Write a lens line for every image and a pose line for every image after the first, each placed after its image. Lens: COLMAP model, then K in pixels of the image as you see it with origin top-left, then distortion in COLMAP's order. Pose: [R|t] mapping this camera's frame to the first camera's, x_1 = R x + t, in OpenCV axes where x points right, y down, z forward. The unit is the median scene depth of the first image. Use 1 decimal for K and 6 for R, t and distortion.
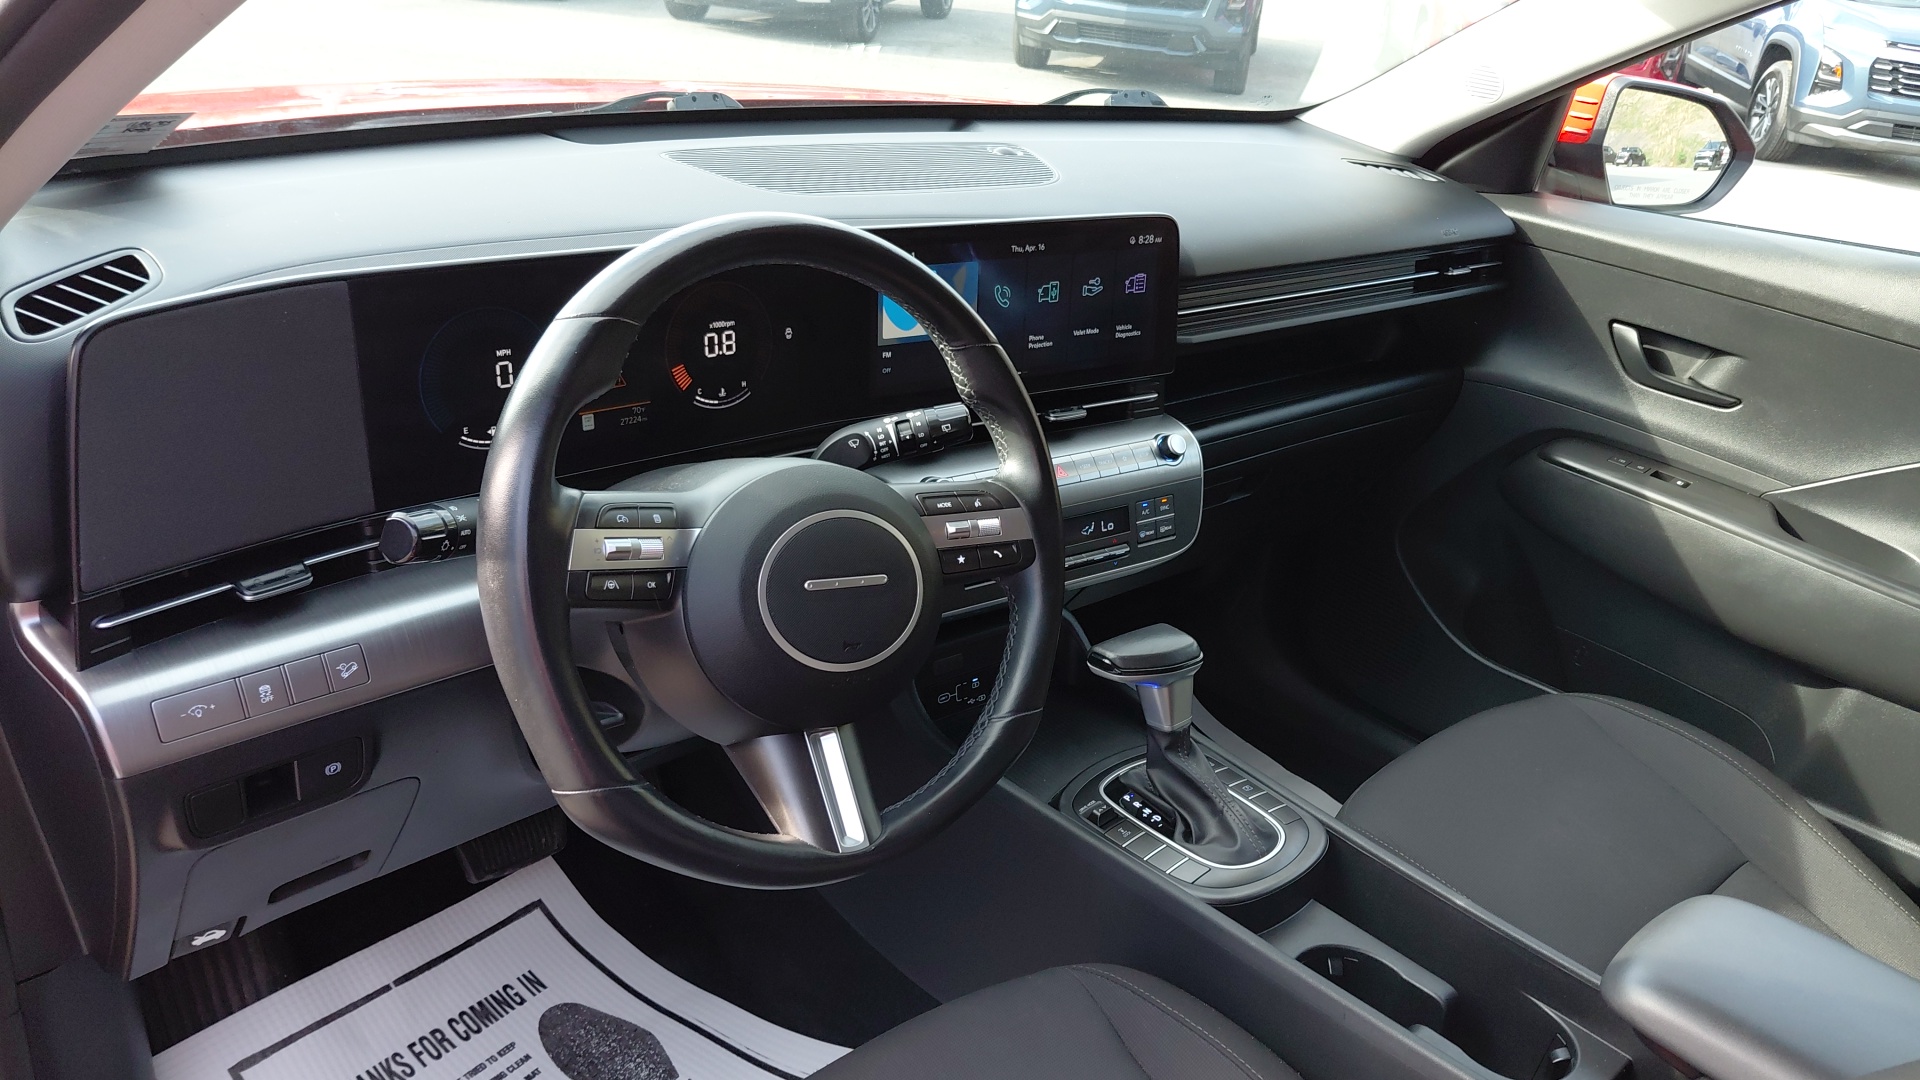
lens RADIAL K [[1450.1, 0, 995.1], [0, 1450.1, 540.0], [0, 0, 1]] dist [0.199978, -0.396108]
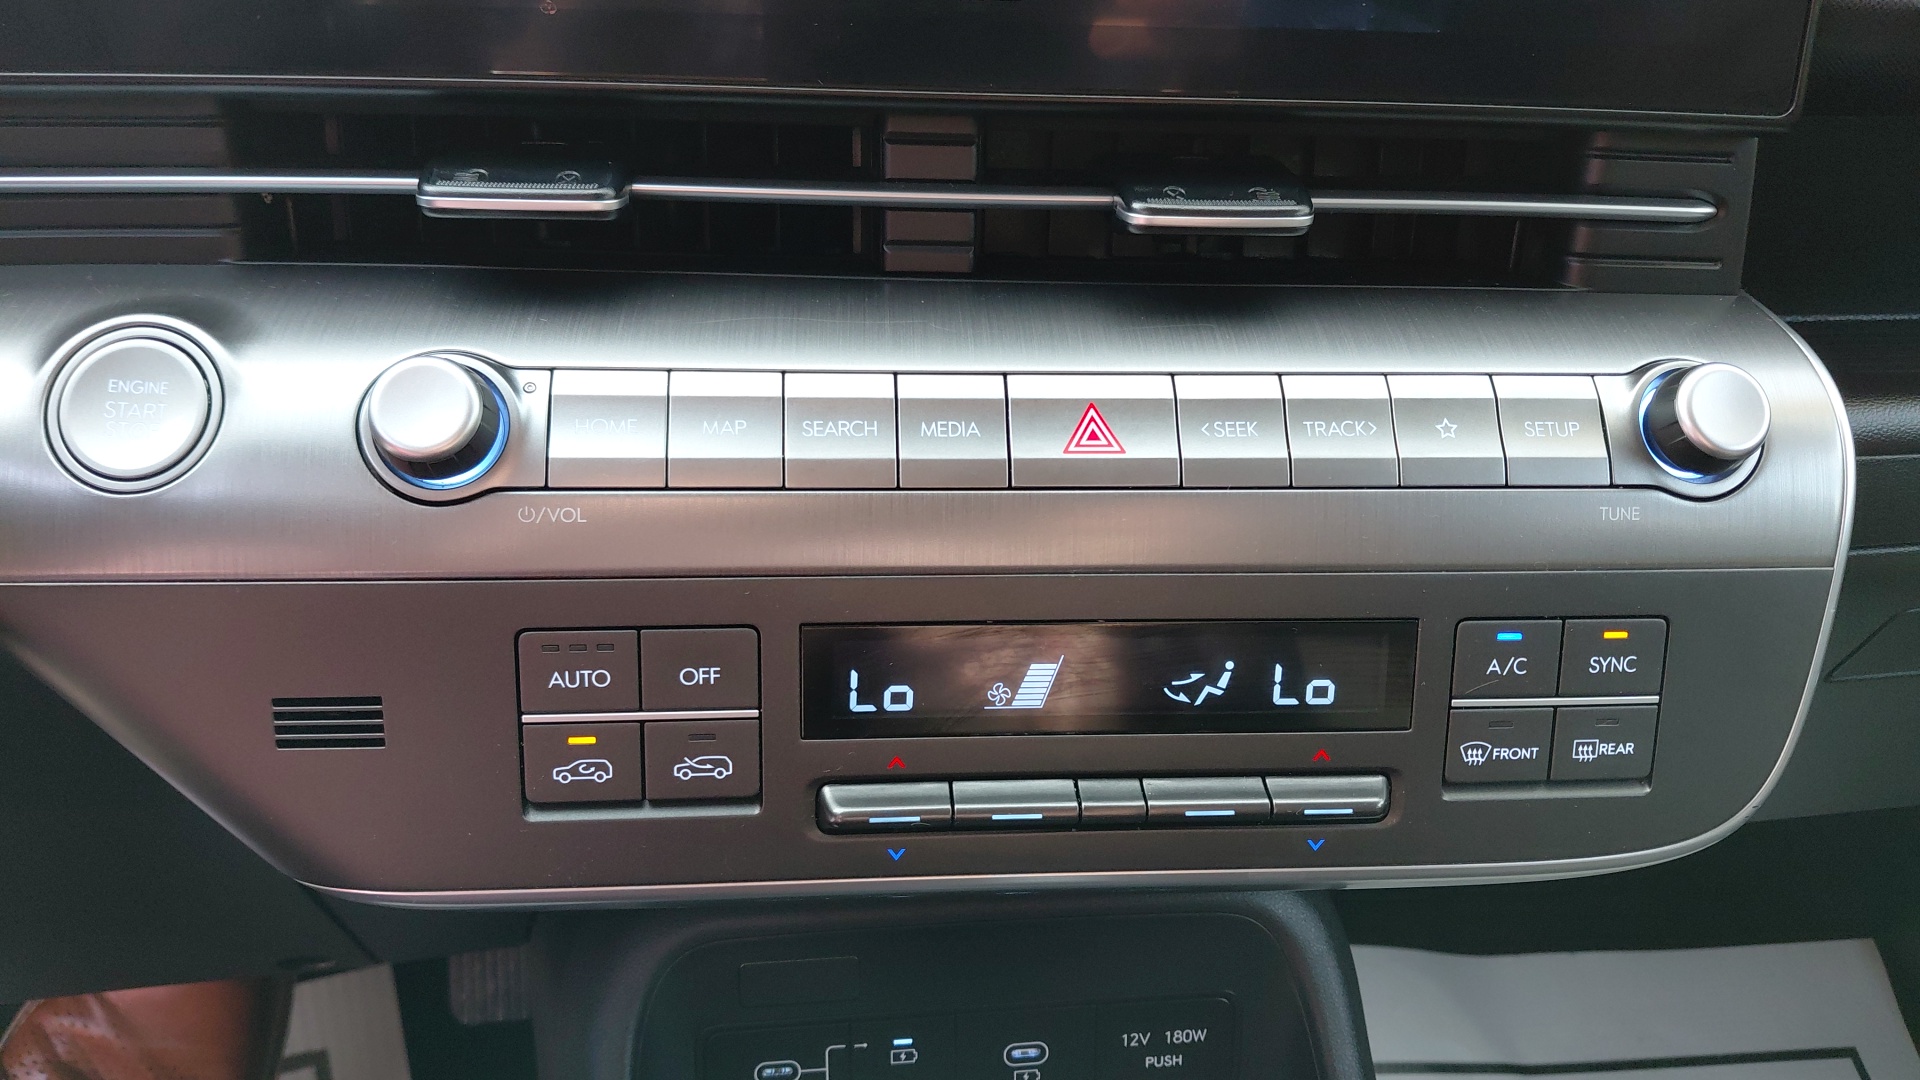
lens RADIAL K [[1547.9, 0, 960.0], [0, 1547.9, 540.0], [0, 0, 1]] dist [0.098774, -0.308654]
pose [[0.842090, 0.192660, -0.503753, 0.185437], [-0.179253, 0.980902, 0.075500, -0.052009], [0.508678, 0.026721, 0.860542, 0.888034]]
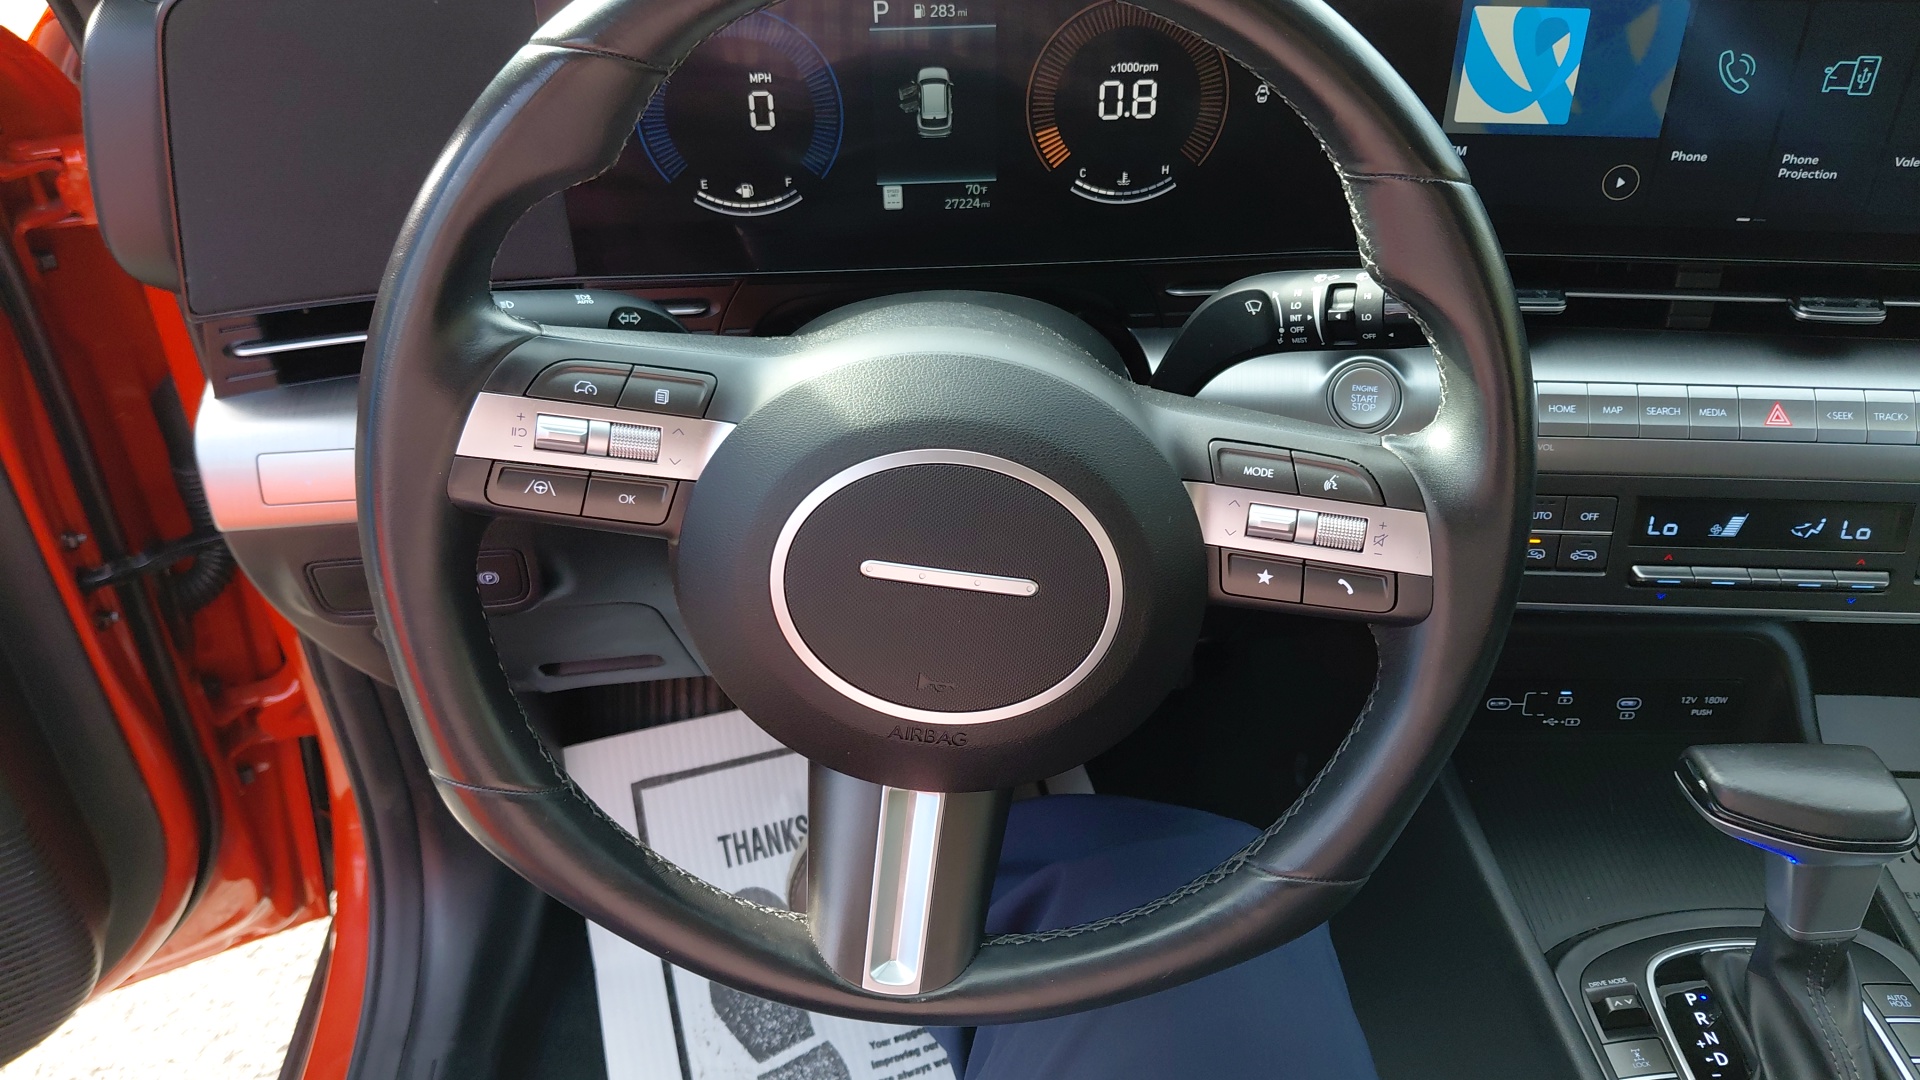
lens RADIAL K [[1500.5, 0, 957.9], [0, 1500.5, 564.0], [0, 0, 1]] dist [0.085618, -0.182390]
pose [[0.756512, 0.313183, -0.574113, 0.179781], [-0.188914, 0.945104, 0.266627, -0.101251], [0.626099, -0.093249, 0.774147, 0.424430]]
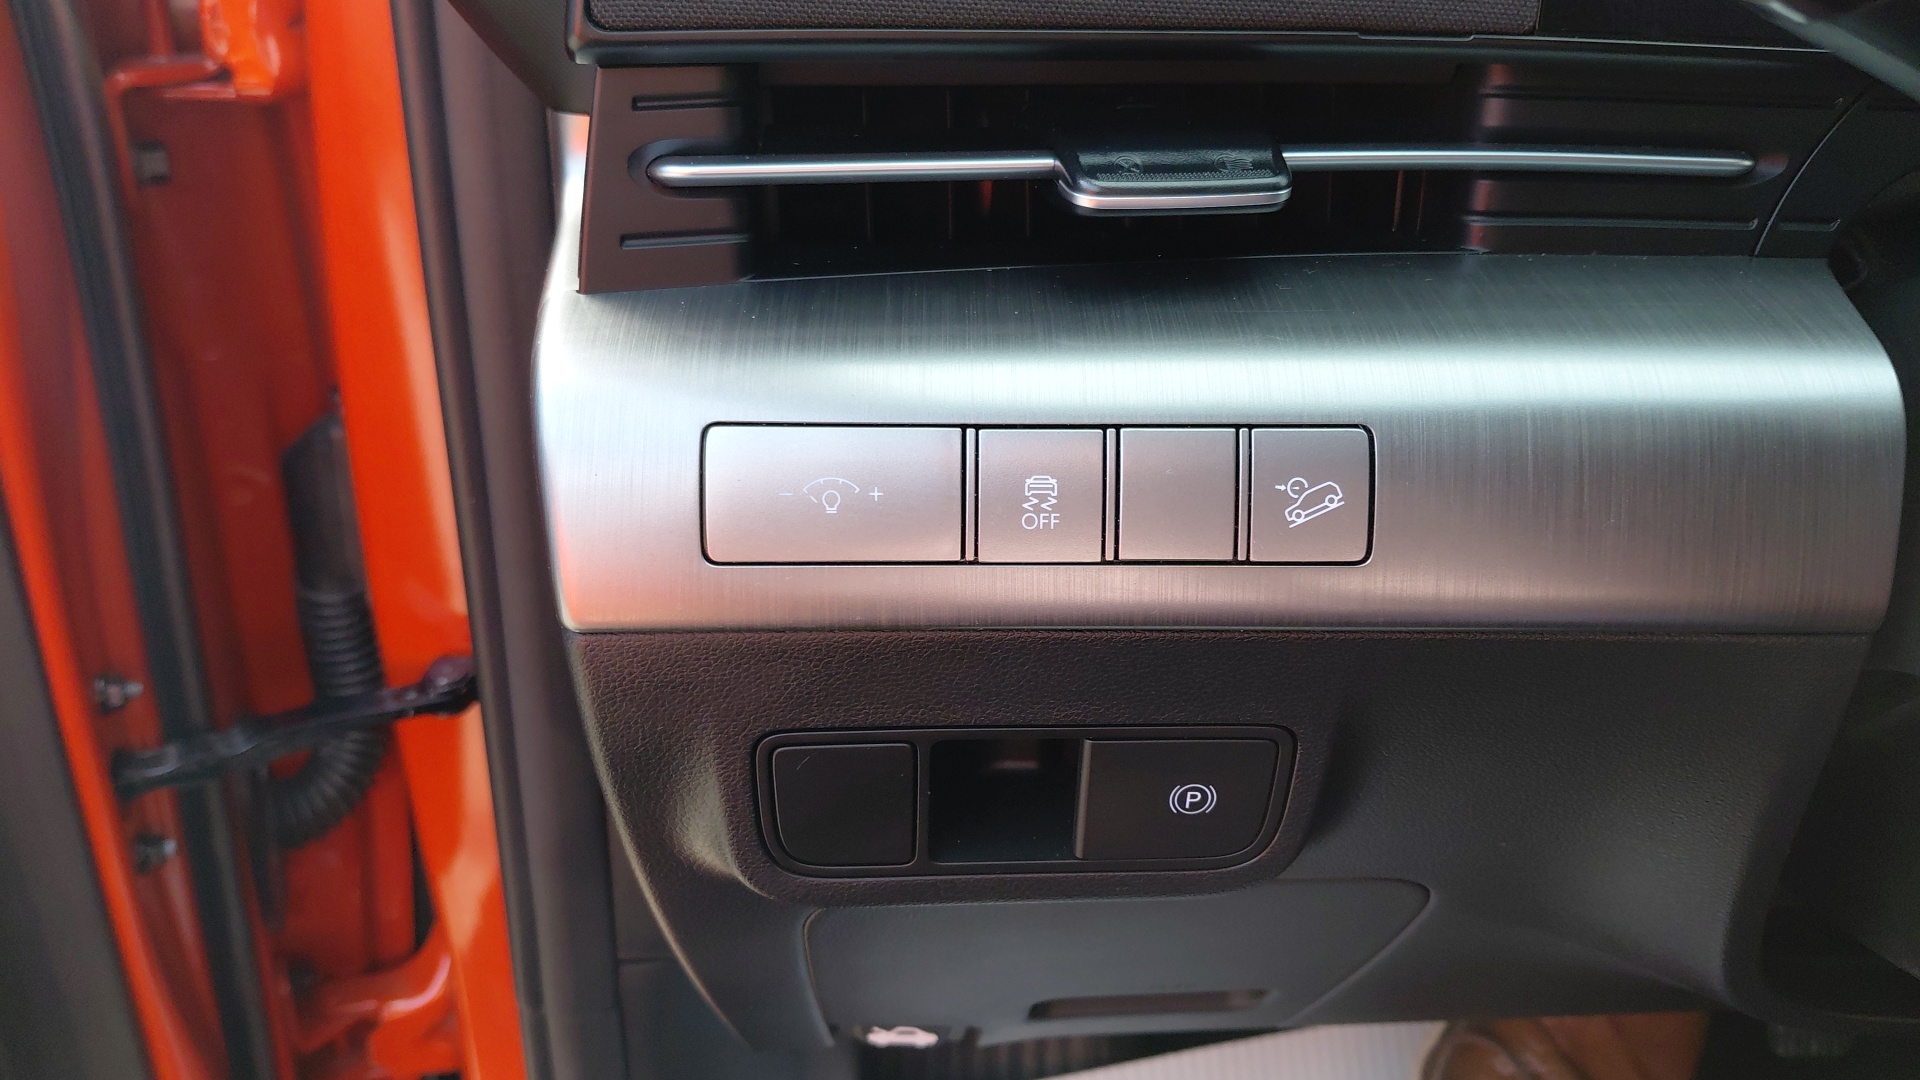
lens RADIAL K [[1499.3, 0, 960.0], [0, 1499.3, 540.0], [0, 0, 1]] dist [-0.033247, -0.004373]
pose [[0.751127, 0.228935, -0.619190, -0.241770], [-0.235525, 0.969152, 0.072616, 0.071978], [0.616714, 0.091291, 0.781876, 0.580689]]
